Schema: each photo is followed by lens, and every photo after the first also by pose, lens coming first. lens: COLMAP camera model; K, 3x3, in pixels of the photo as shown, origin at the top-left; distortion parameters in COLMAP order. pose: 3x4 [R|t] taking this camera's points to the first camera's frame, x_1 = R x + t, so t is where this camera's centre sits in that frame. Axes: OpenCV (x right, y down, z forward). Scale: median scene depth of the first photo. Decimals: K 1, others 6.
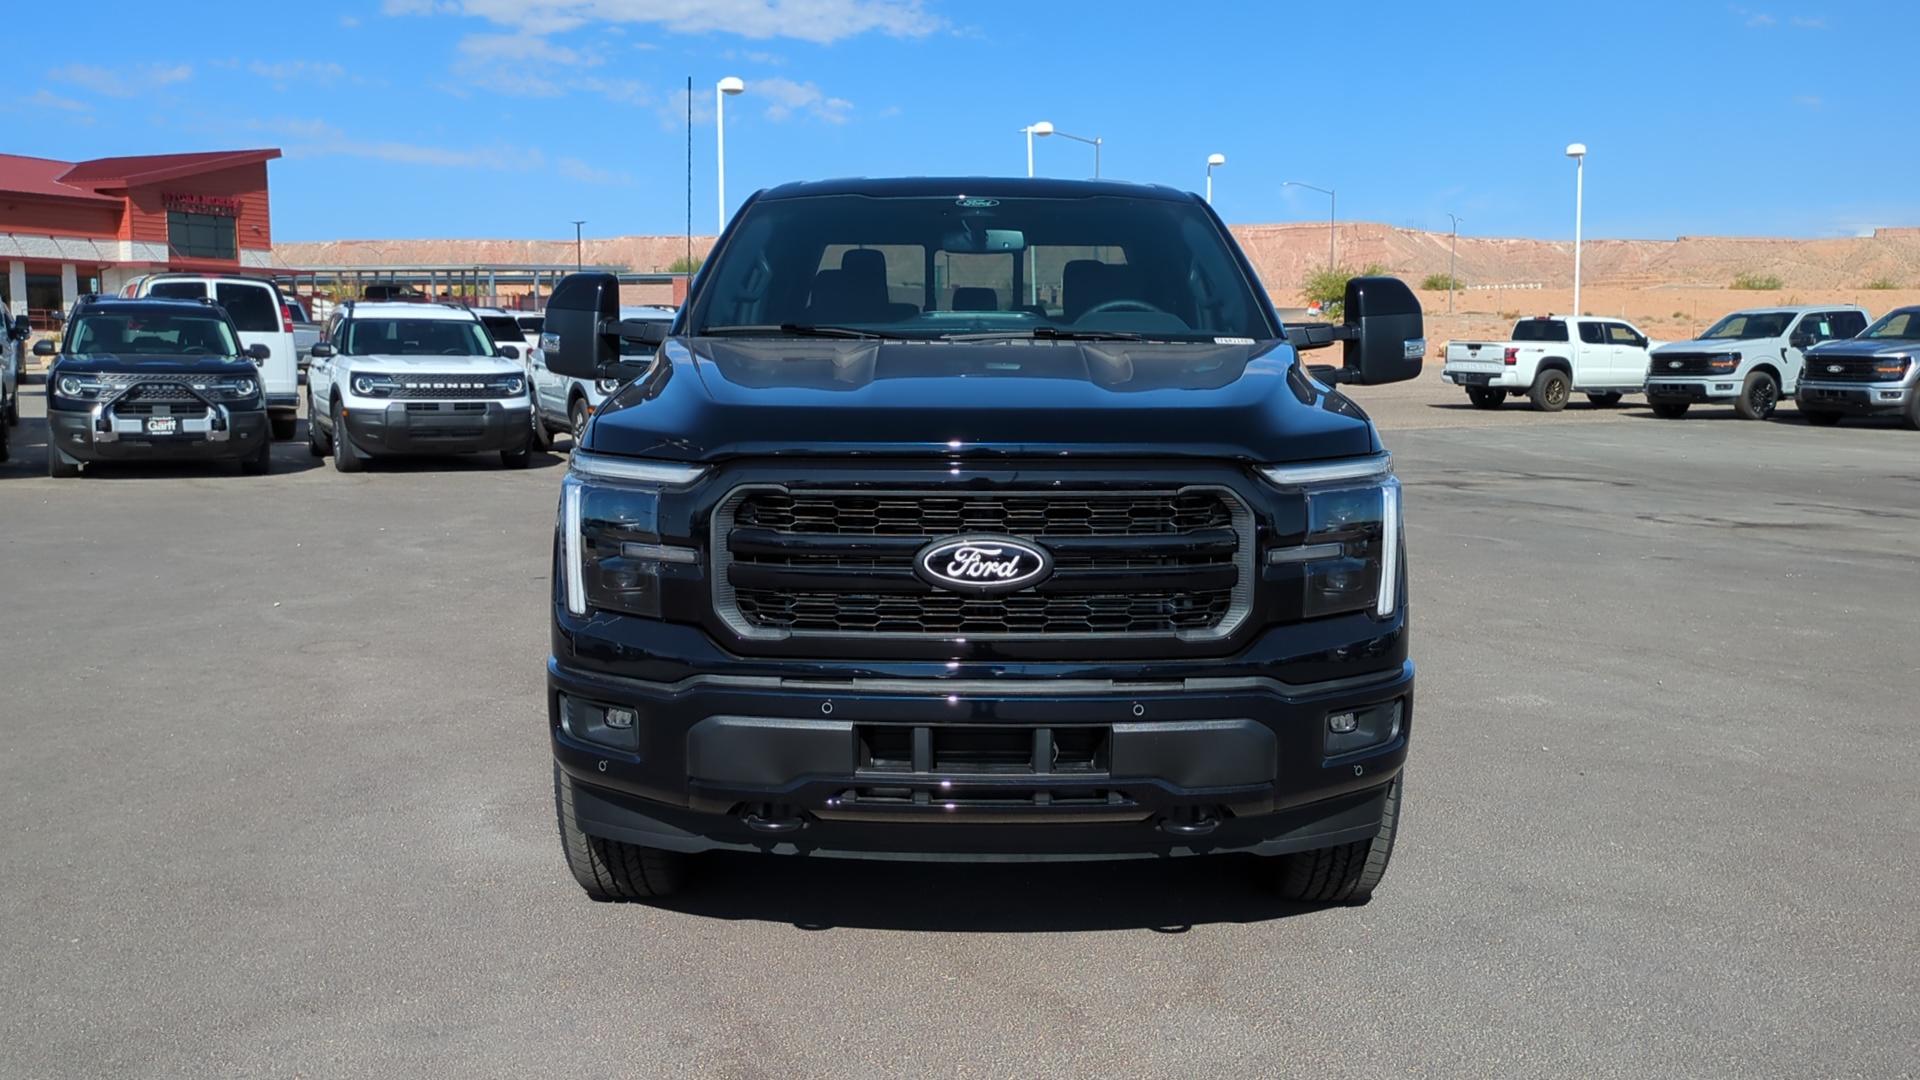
lens RADIAL K [[1653.1, 0, 973.0], [0, 1653.1, 541.2], [0, 0, 1]] dist [0.035925, -0.066488]
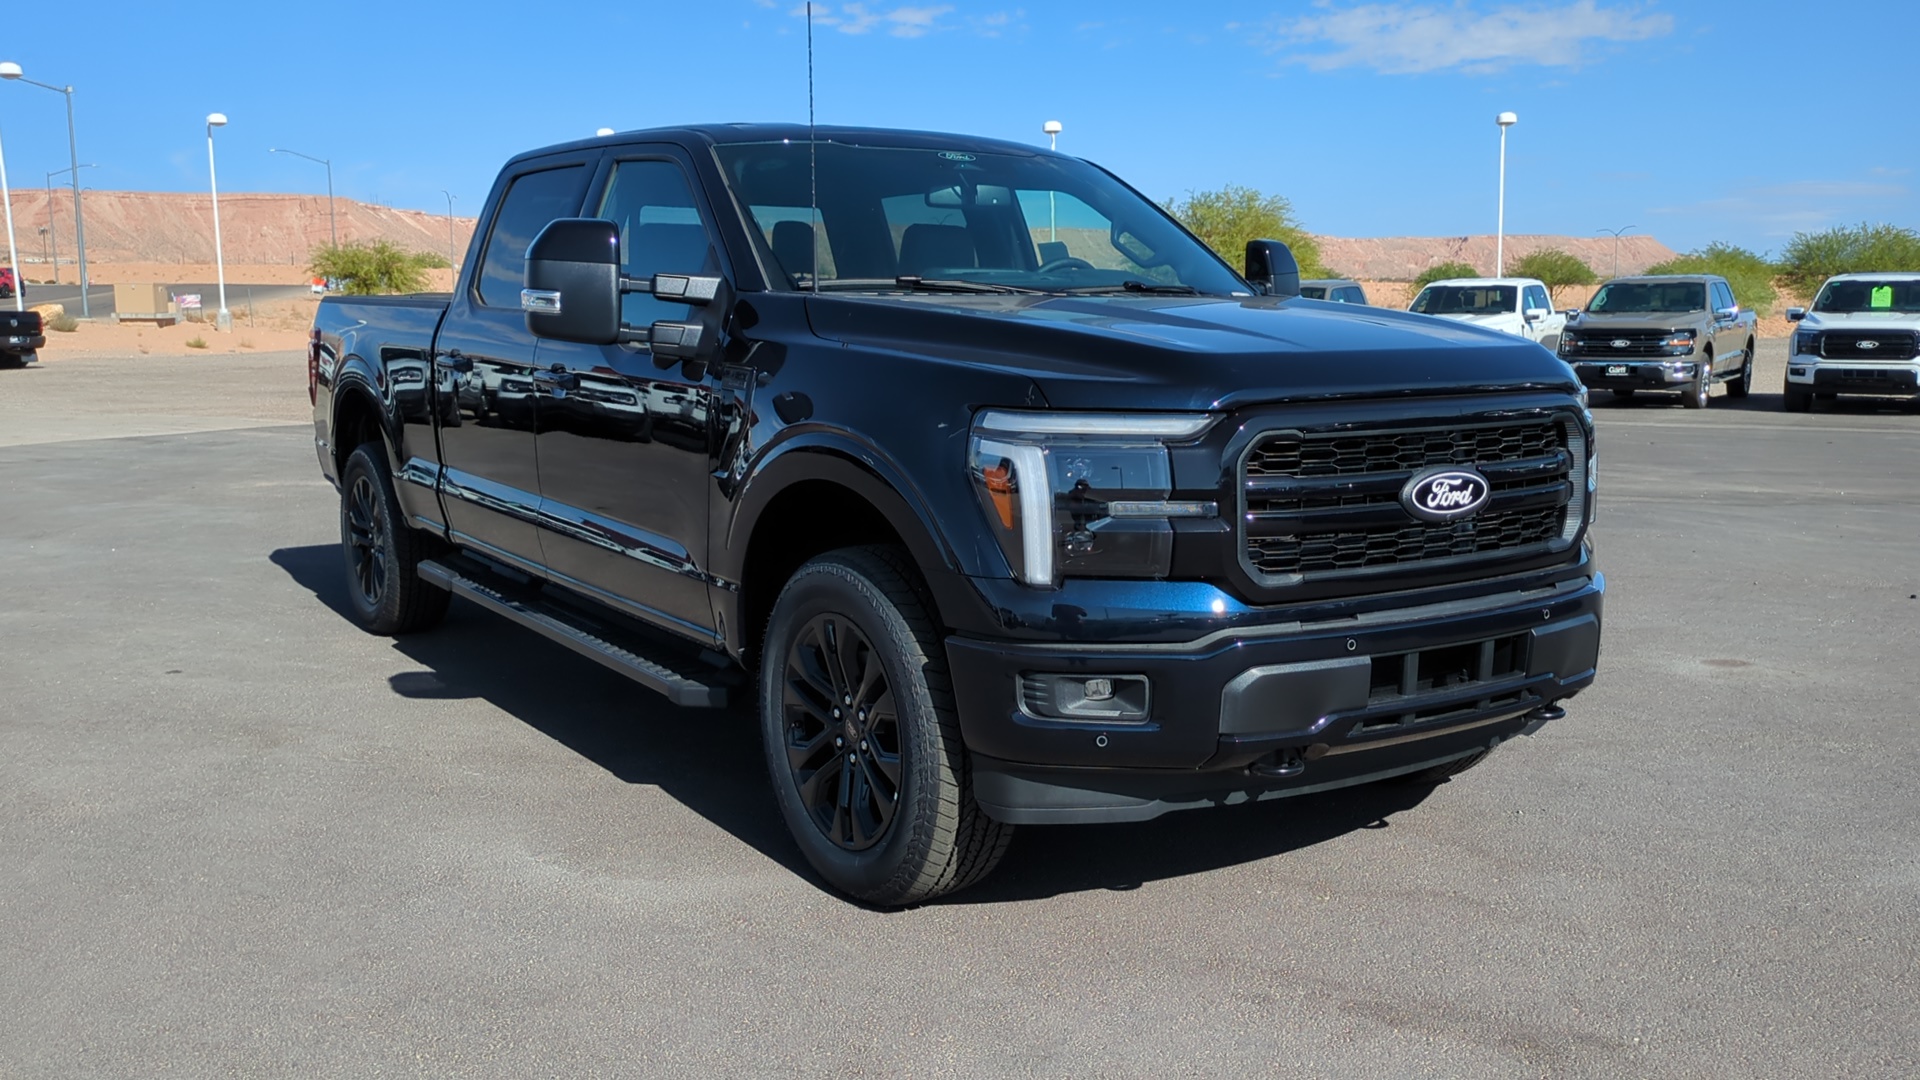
lens RADIAL K [[1642.5, 0, 997.0], [0, 1642.5, 562.3], [0, 0, 1]] dist [0.031130, -0.007126]
pose [[0.831752, -0.092627, 0.547365, -0.742164], [0.078085, 0.995700, 0.049841, -0.016240], [-0.549628, 0.001285, 0.835408, 0.242703]]
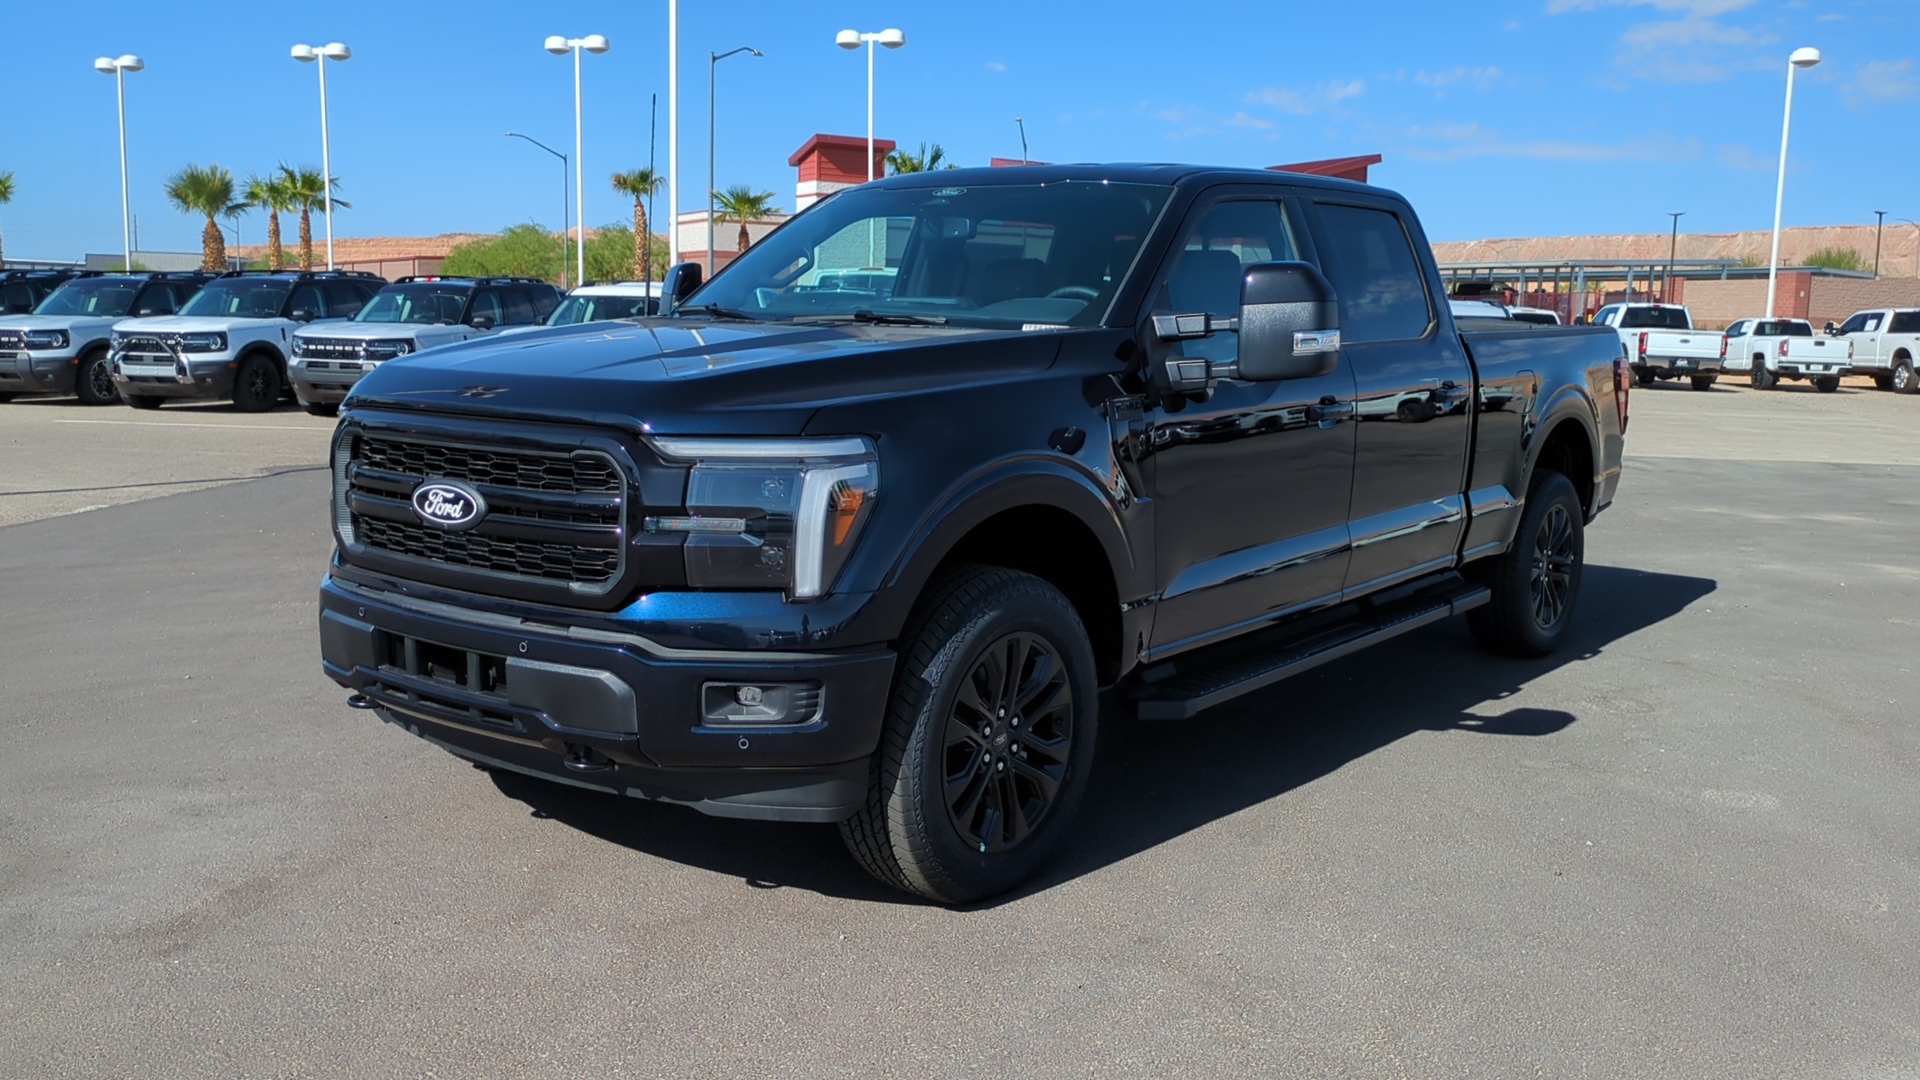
lens RADIAL K [[1647.6, 0, 961.6], [0, 1647.6, 524.6], [0, 0, 1]] dist [0.022327, -0.003518]
pose [[0.783344, 0.085066, -0.615741, 0.913348], [-0.089840, 0.995685, 0.023261, -0.029155], [0.615062, 0.037096, 0.787605, 0.272602]]
